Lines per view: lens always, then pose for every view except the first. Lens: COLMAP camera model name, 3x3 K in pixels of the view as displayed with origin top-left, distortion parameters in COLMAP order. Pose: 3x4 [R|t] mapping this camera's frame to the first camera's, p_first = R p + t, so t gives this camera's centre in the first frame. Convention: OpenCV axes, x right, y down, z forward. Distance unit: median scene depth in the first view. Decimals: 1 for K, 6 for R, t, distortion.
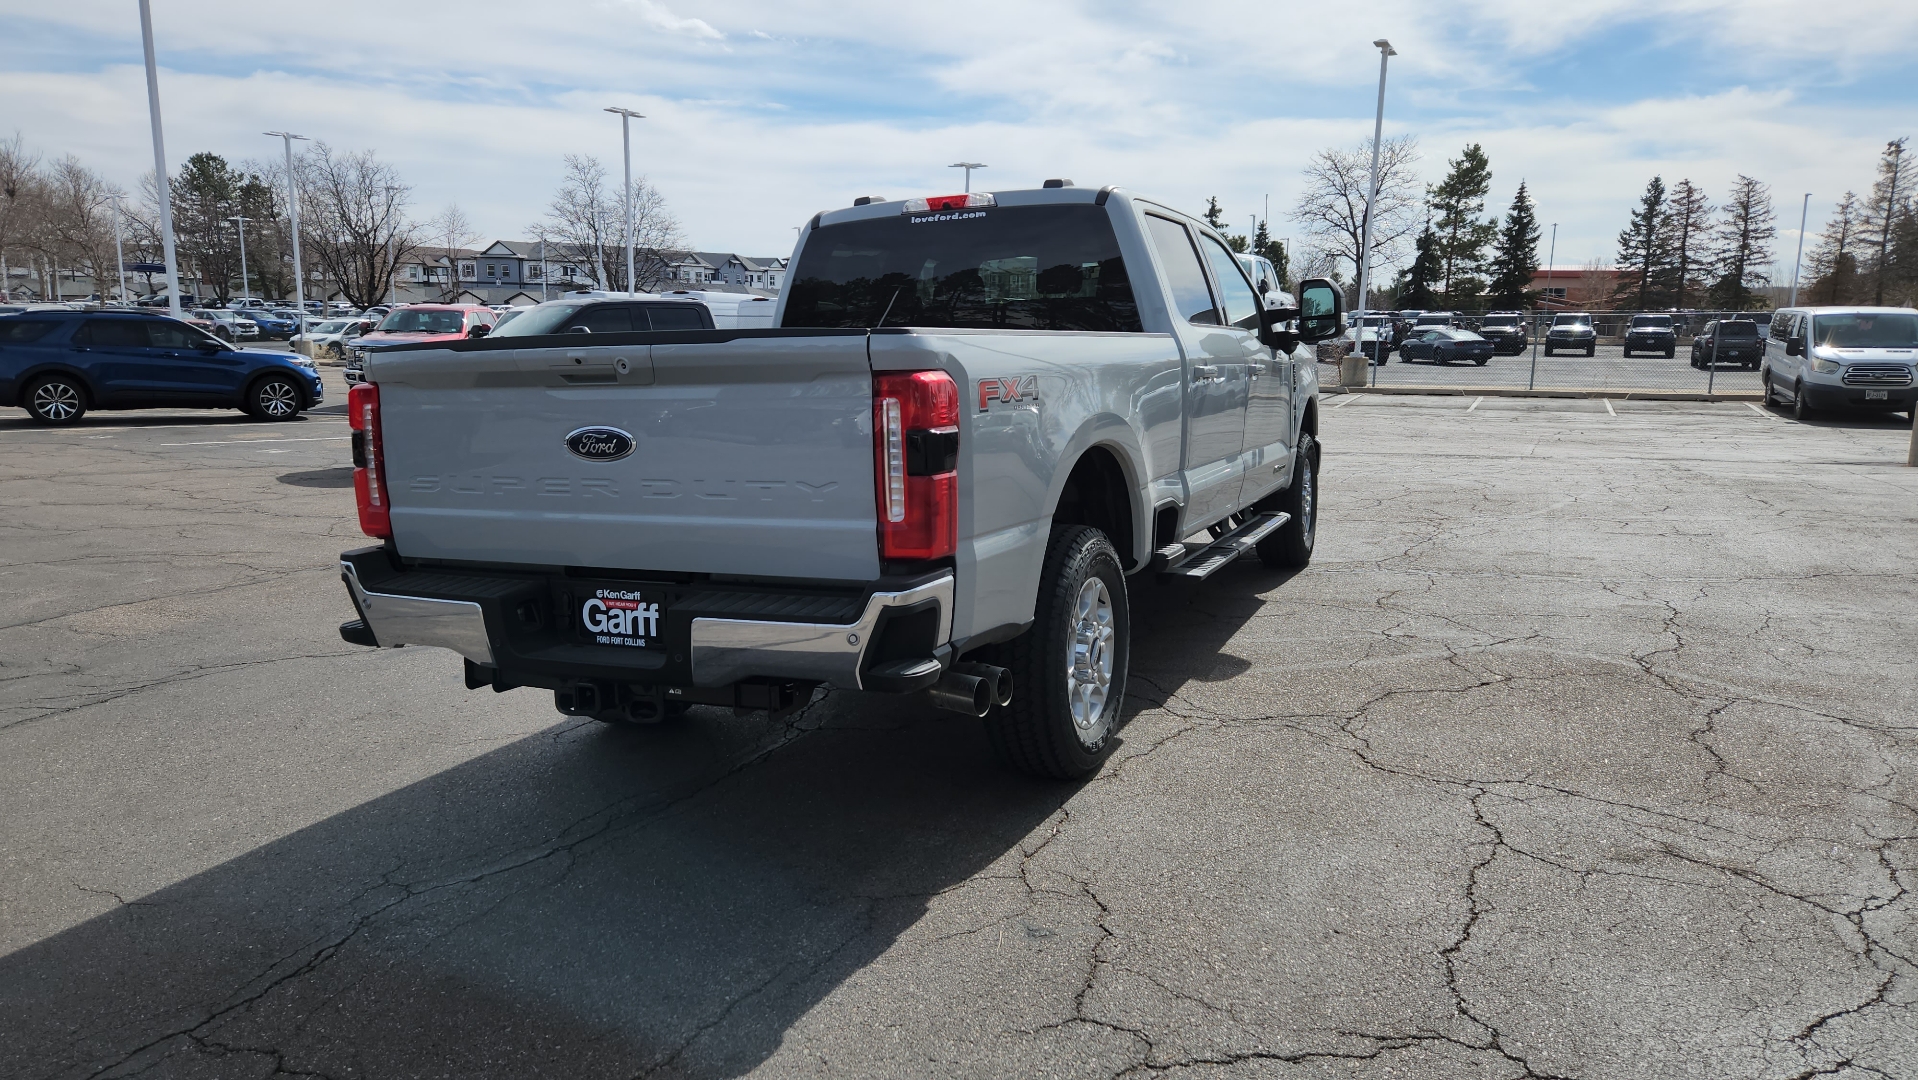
lens RADIAL K [[1259.0, 0, 922.8], [0, 1259.0, 518.4], [0, 0, 1]] dist [0.077639, -0.059815]
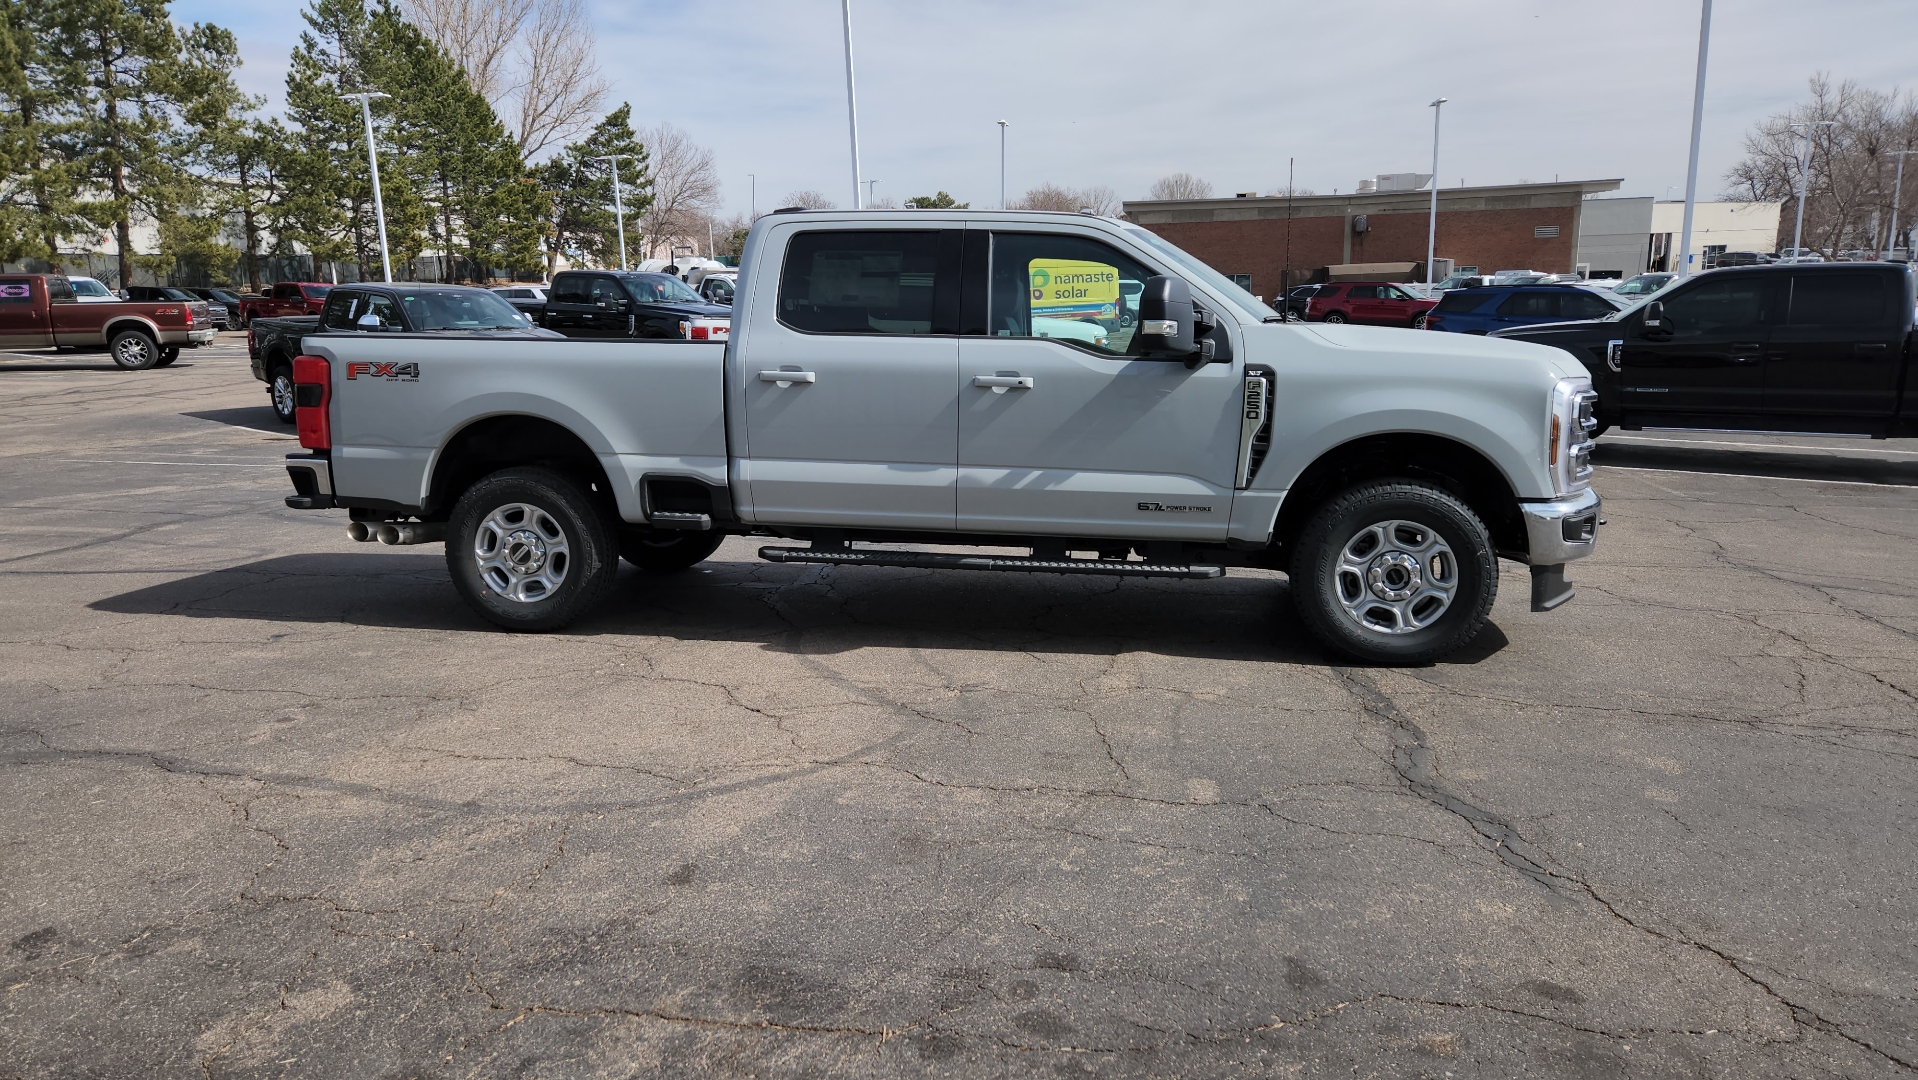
lens RADIAL K [[1281.0, 0, 952.6], [0, 1281.0, 540.6], [0, 0, 1]] dist [0.079987, -0.068061]
pose [[0.267918, 0.179471, -0.946578, 0.272239], [-0.135369, 0.979762, 0.147448, -0.032223], [0.953884, 0.088633, 0.286790, 0.165956]]
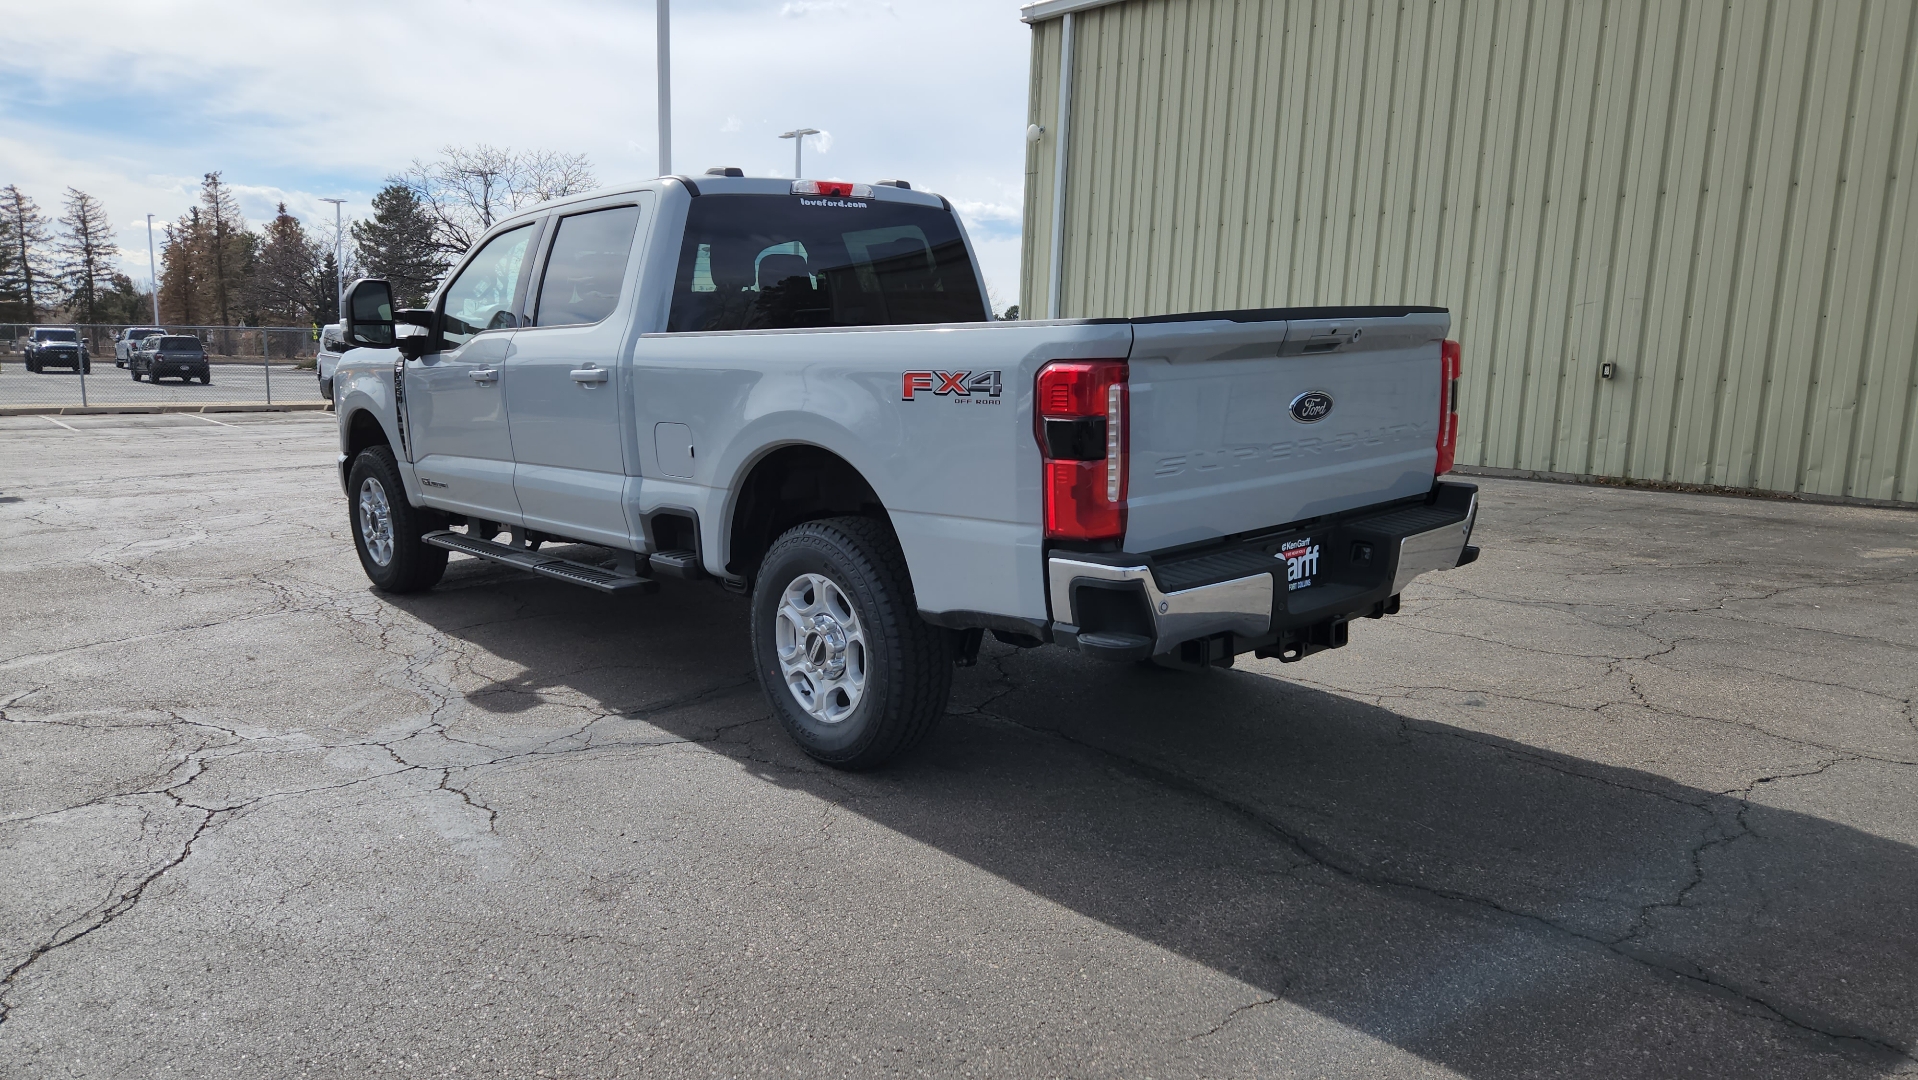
lens RADIAL K [[1291.1, 0, 919.5], [0, 1291.1, 529.0], [0, 0, 1]] dist [0.077887, -0.070598]
pose [[0.391225, -0.123355, 0.911990, -0.187604], [0.131445, 0.988306, 0.077291, -0.011233], [-0.910859, 0.089638, 0.402865, 0.112210]]
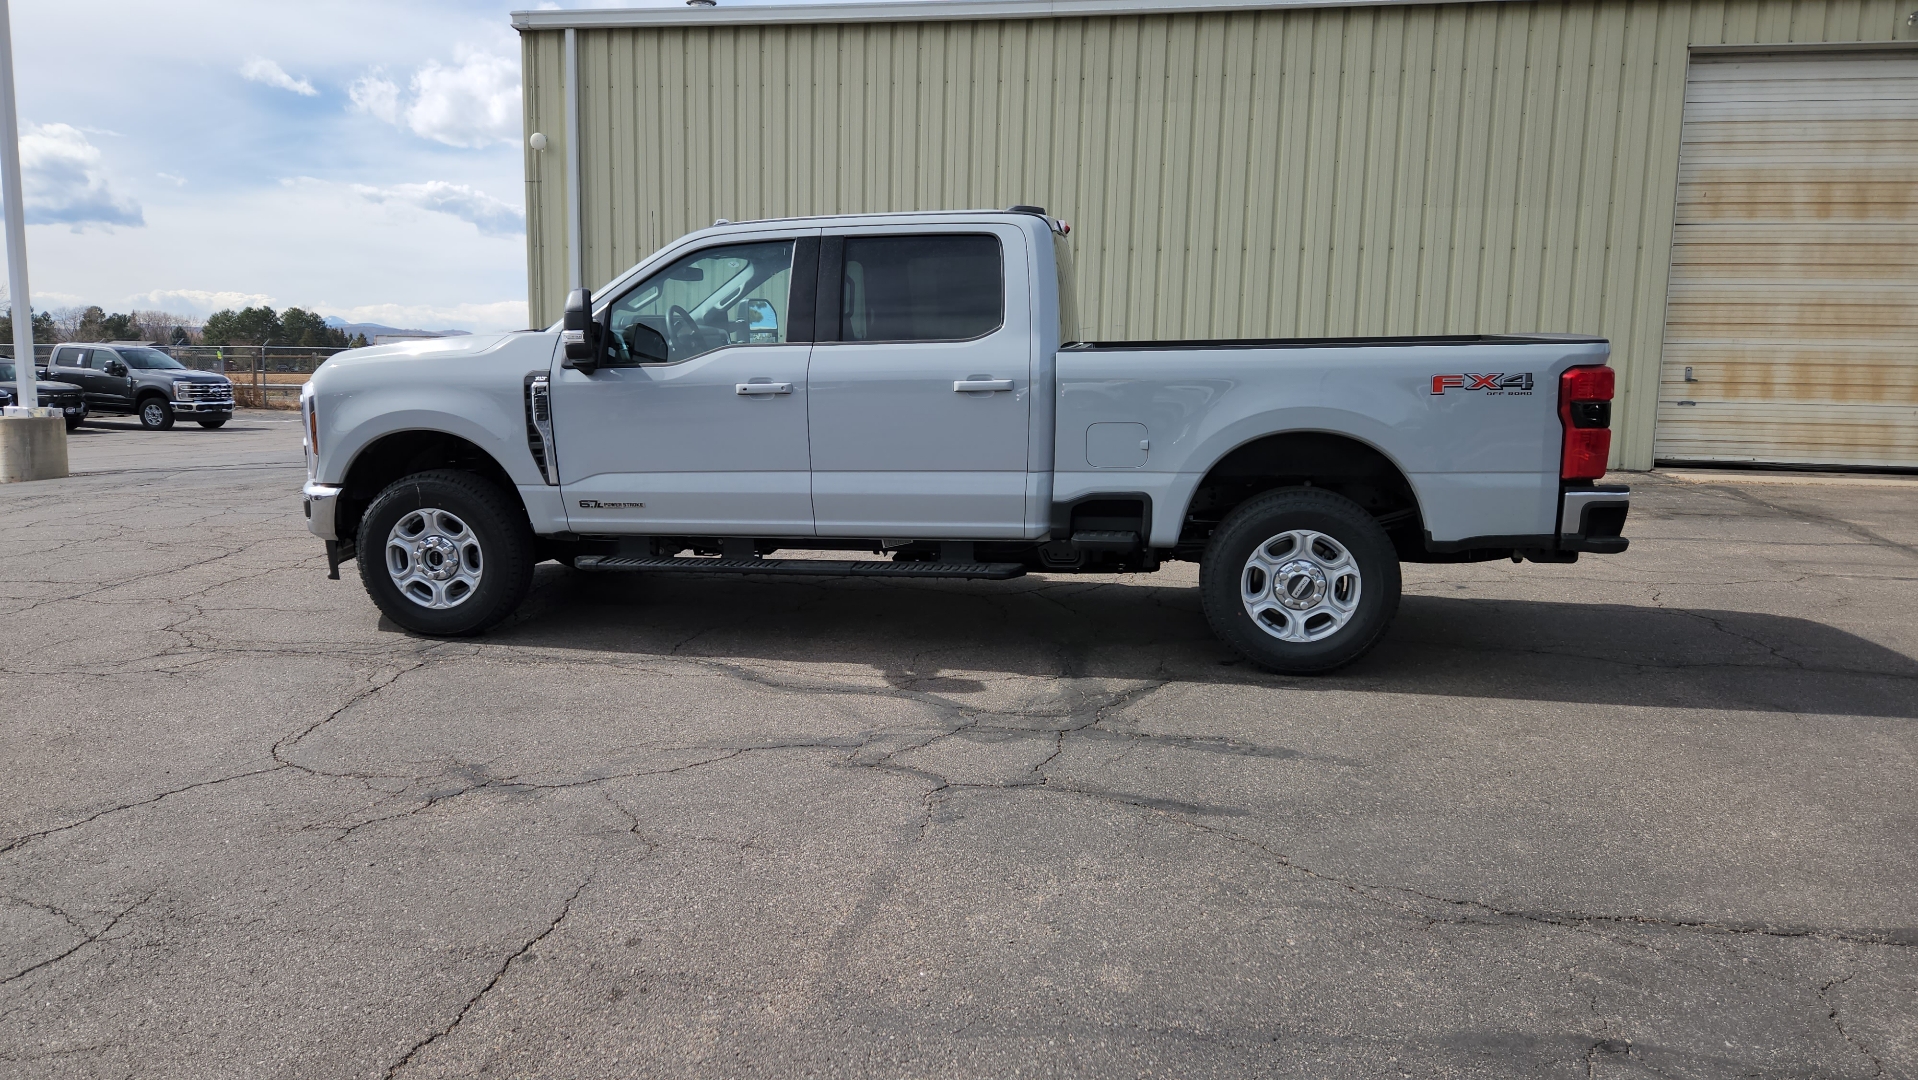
lens RADIAL K [[1294.1, 0, 899.2], [0, 1294.1, 539.6], [0, 0, 1]] dist [0.075860, -0.063208]
pose [[-0.263940, -0.128349, 0.955961, -0.234578], [0.140168, 0.975482, 0.169671, -0.039281], [-0.954300, 0.178778, -0.239478, 0.305558]]
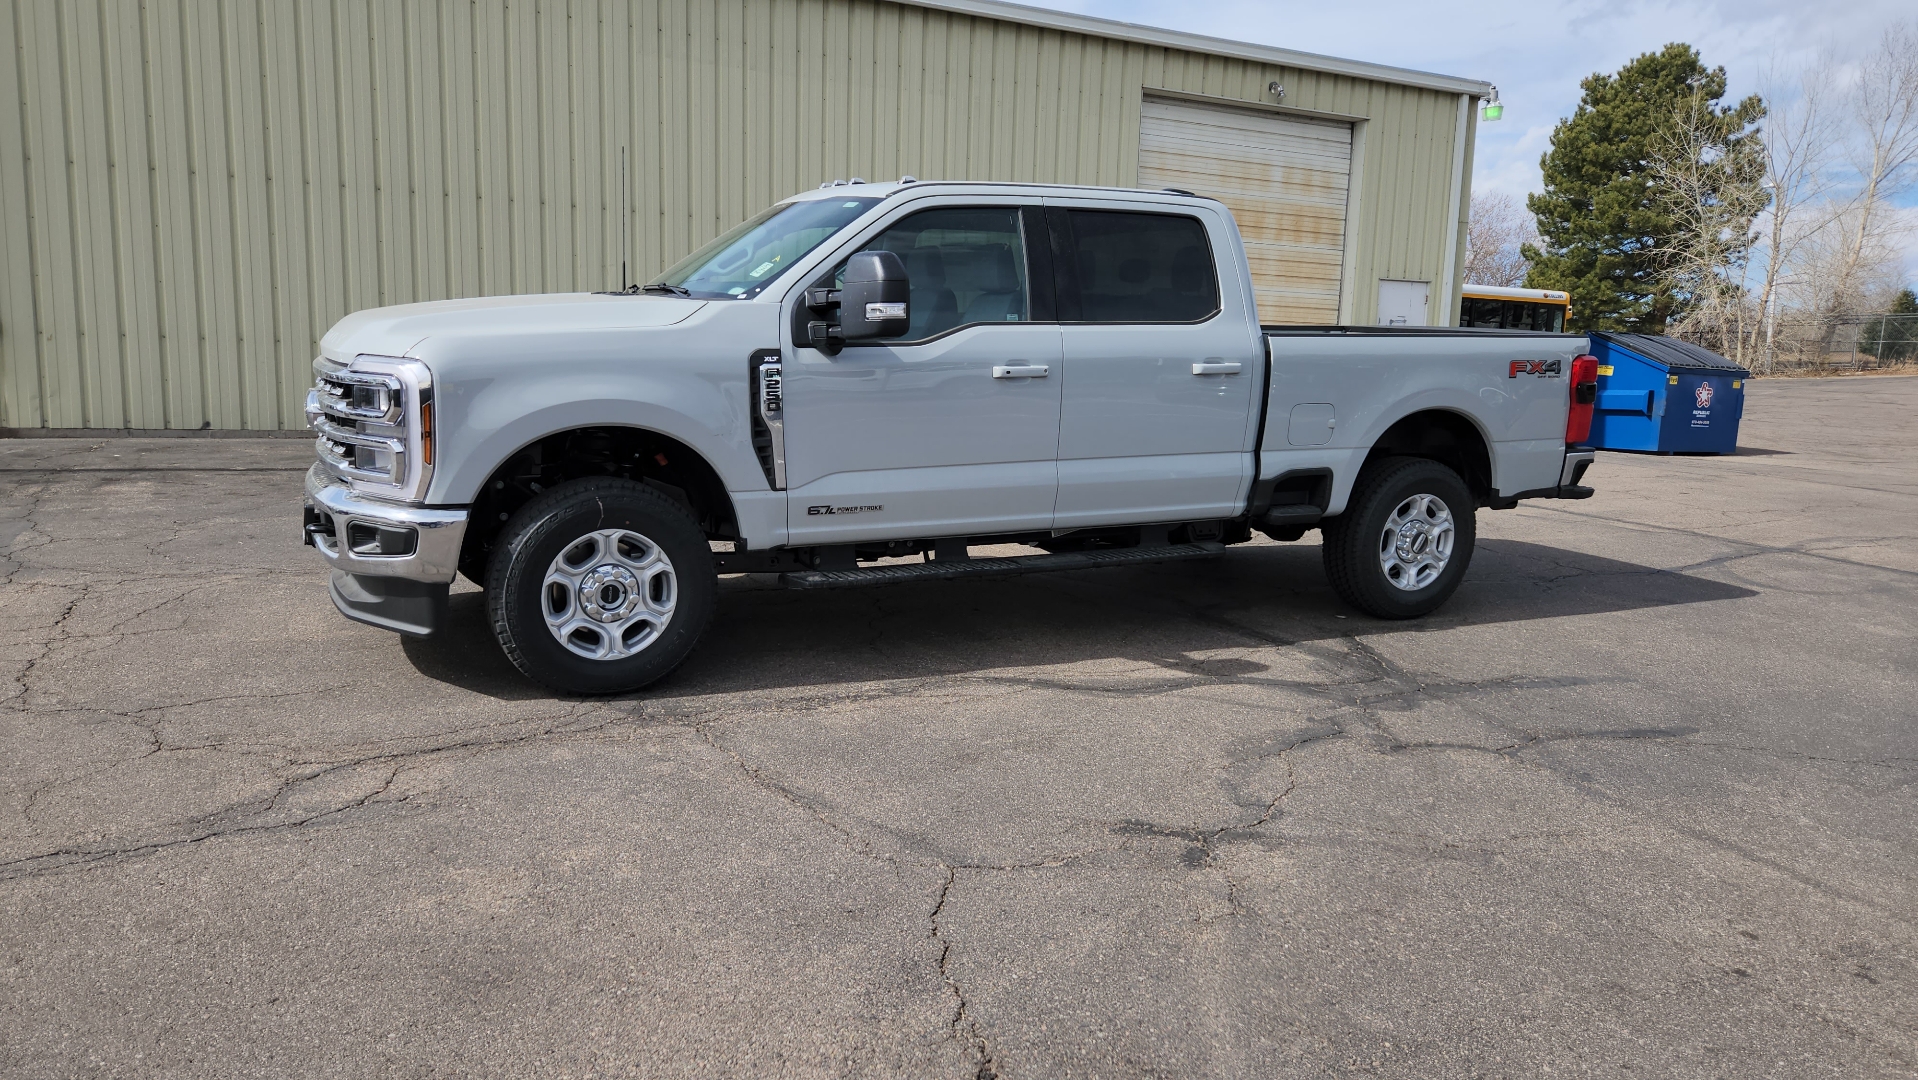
lens RADIAL K [[1296.3, 0, 922.6], [0, 1296.3, 549.1], [0, 0, 1]] dist [0.075289, -0.065626]
pose [[-0.783829, -0.112465, 0.610707, -0.125462], [0.071883, 0.960418, 0.269127, -0.059501], [-0.616802, 0.254850, -0.744719, 0.439966]]
